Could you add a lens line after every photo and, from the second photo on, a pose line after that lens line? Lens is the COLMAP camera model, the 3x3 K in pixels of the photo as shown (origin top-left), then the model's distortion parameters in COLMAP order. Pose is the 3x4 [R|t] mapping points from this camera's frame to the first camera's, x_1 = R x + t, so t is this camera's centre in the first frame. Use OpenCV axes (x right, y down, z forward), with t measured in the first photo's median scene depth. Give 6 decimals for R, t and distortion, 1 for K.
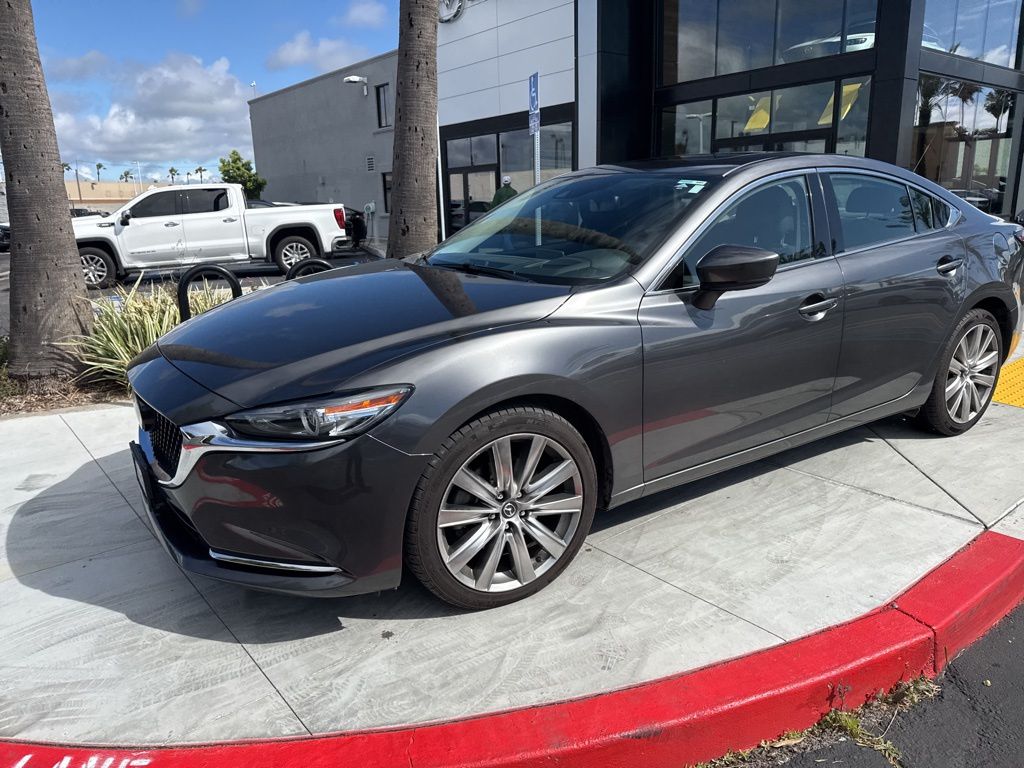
lens RADIAL K [[720.8, 0, 513.7], [0, 720.8, 378.4], [0, 0, 1]] dist [0.023737, -0.026835]
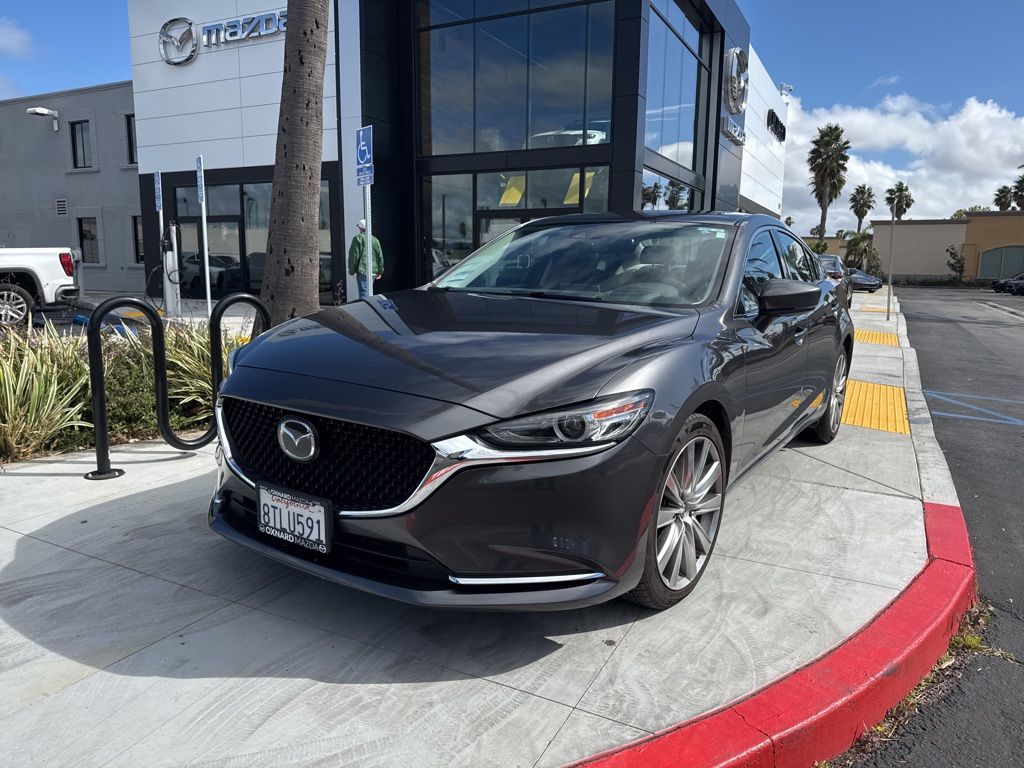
lens RADIAL K [[720.8, 0, 521.0], [0, 720.8, 375.8], [0, 0, 1]] dist [0.023737, -0.026835]
pose [[0.912158, -0.018151, 0.409437, -0.558317], [0.055949, 0.995181, -0.080528, 0.047220], [-0.406002, 0.096362, 0.908778, 0.080635]]
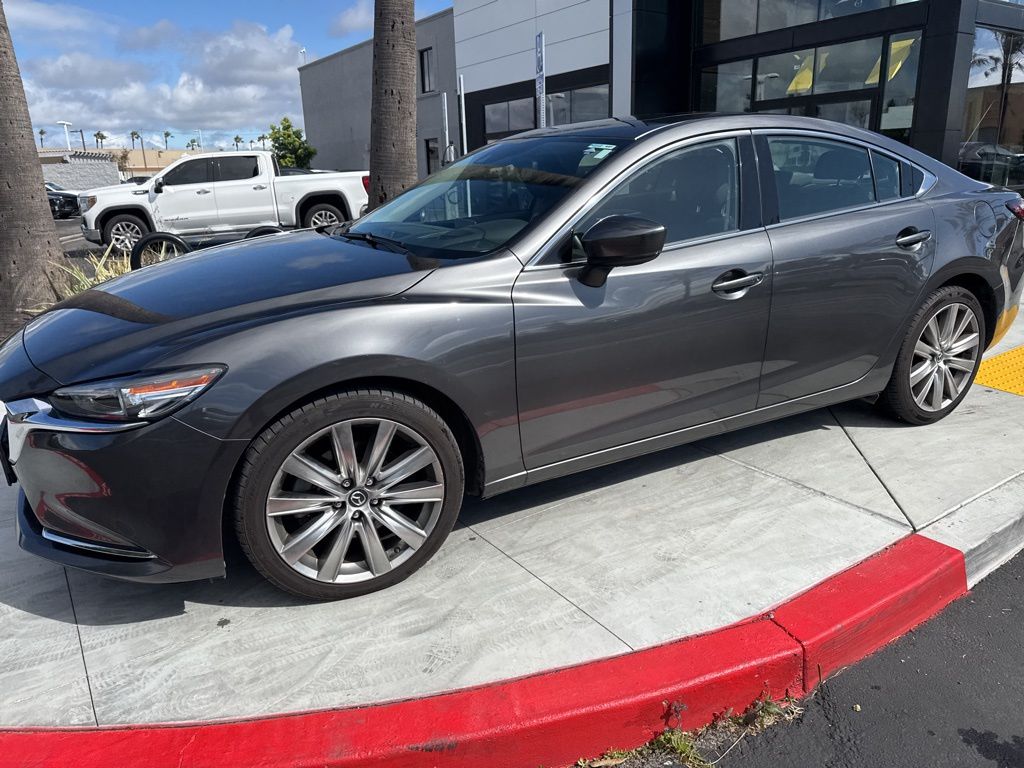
lens RADIAL K [[720.8, 0, 510.4], [0, 720.8, 377.2], [0, 0, 1]] dist [0.023737, -0.026835]
pose [[0.996586, 0.020105, -0.080076, 0.223170], [-0.016769, 0.998972, 0.042120, -0.015489], [0.080841, -0.040634, 0.995898, 0.066589]]
